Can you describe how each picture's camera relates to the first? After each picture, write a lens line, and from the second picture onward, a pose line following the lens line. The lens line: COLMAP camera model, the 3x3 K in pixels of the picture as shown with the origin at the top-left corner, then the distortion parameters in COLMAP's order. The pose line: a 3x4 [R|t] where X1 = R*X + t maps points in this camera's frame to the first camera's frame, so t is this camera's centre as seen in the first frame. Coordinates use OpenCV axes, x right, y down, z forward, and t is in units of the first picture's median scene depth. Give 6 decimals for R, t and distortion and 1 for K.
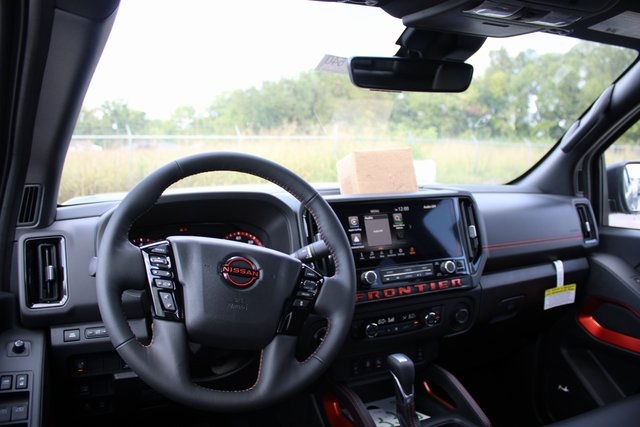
lens RADIAL K [[493.8, 0, 320.0], [0, 493.8, 213.5], [0, 0, 1]] dist [-0.105792, 0.004417]
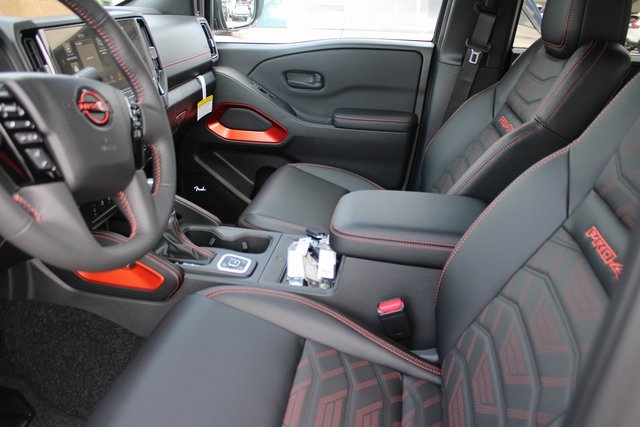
lens RADIAL K [[493.8, 0, 320.0], [0, 493.8, 213.5], [0, 0, 1]] dist [-0.105792, 0.004417]
pose [[0.568437, -0.312923, 0.760893, -0.390634], [0.036921, 0.933614, 0.356374, 0.006426], [-0.821898, -0.174483, 0.542254, 0.133252]]
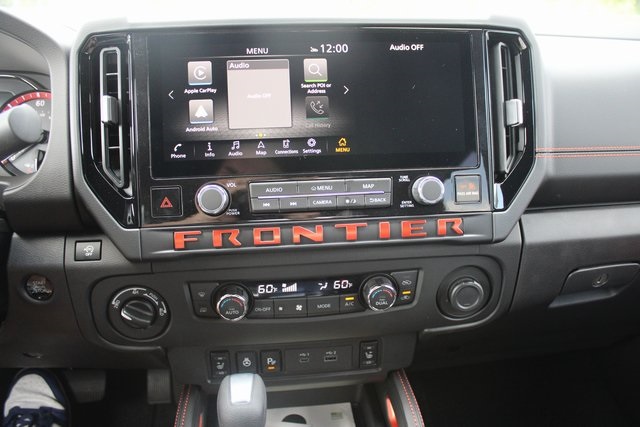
lens RADIAL K [[493.8, 0, 320.0], [0, 493.8, 213.5], [0, 0, 1]] dist [-0.105792, 0.004417]
pose [[0.951789, 0.102981, -0.288950, 0.305071], [-0.036254, 0.973126, 0.227401, 0.035821], [0.304603, -0.205962, 0.929945, 0.578019]]
